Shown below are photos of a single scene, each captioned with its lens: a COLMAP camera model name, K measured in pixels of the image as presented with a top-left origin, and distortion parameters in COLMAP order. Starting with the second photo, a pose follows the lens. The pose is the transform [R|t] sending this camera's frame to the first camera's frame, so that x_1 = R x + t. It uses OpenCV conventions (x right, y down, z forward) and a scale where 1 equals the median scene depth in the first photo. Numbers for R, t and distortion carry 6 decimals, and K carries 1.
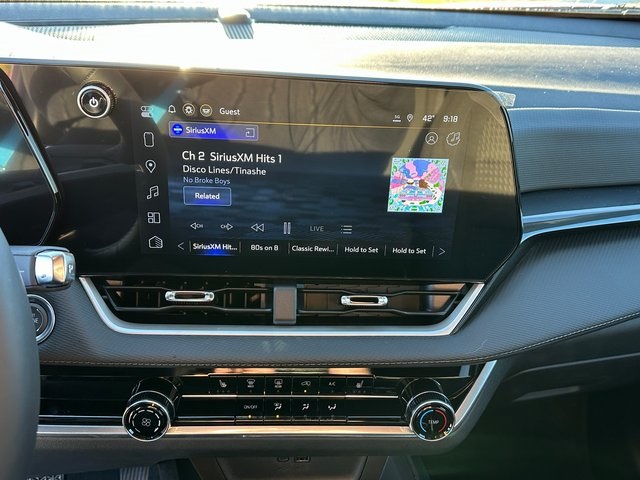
lens RADIAL K [[597.7, 0, 320.1], [0, 597.7, 243.6], [0, 0, 1]] dist [0.010502, 0.000000]
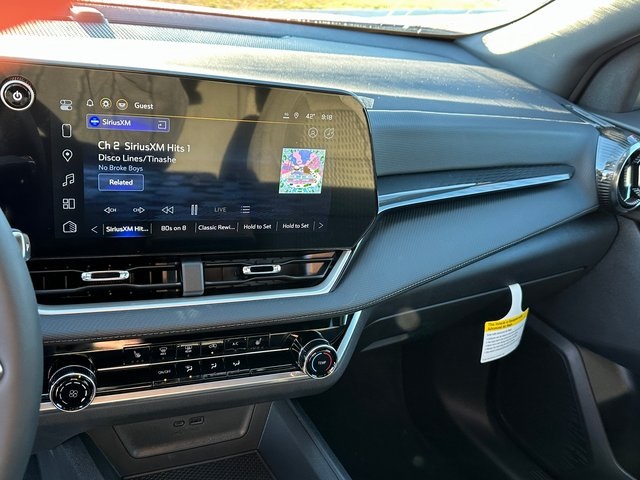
lens RADIAL K [[597.7, 0, 324.8], [0, 597.7, 253.0], [0, 0, 1]] dist [0.010502, 0.000000]
pose [[0.937469, -0.057011, 0.343367, -0.214065], [0.051529, 0.998357, 0.025077, 0.039896], [-0.344232, -0.005816, 0.938866, -0.158226]]
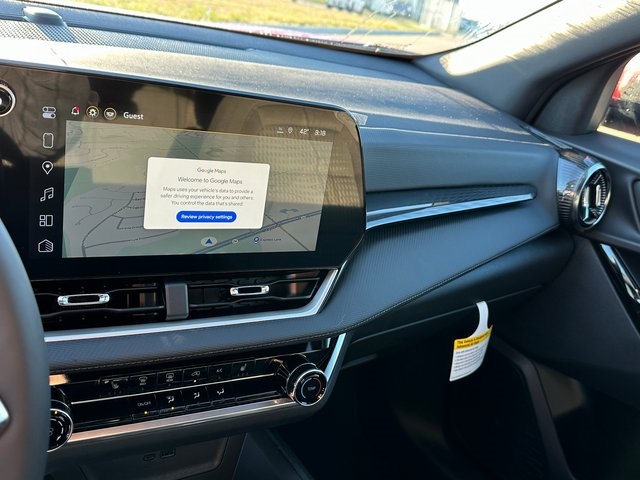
lens RADIAL K [[597.7, 0, 323.1], [0, 597.7, 245.0], [0, 0, 1]] dist [0.010502, 0.000000]
pose [[0.887947, -0.040954, 0.458118, -0.314407], [0.048441, 0.998815, -0.004599, 0.021538], [-0.457387, 0.026276, 0.888880, -0.063445]]
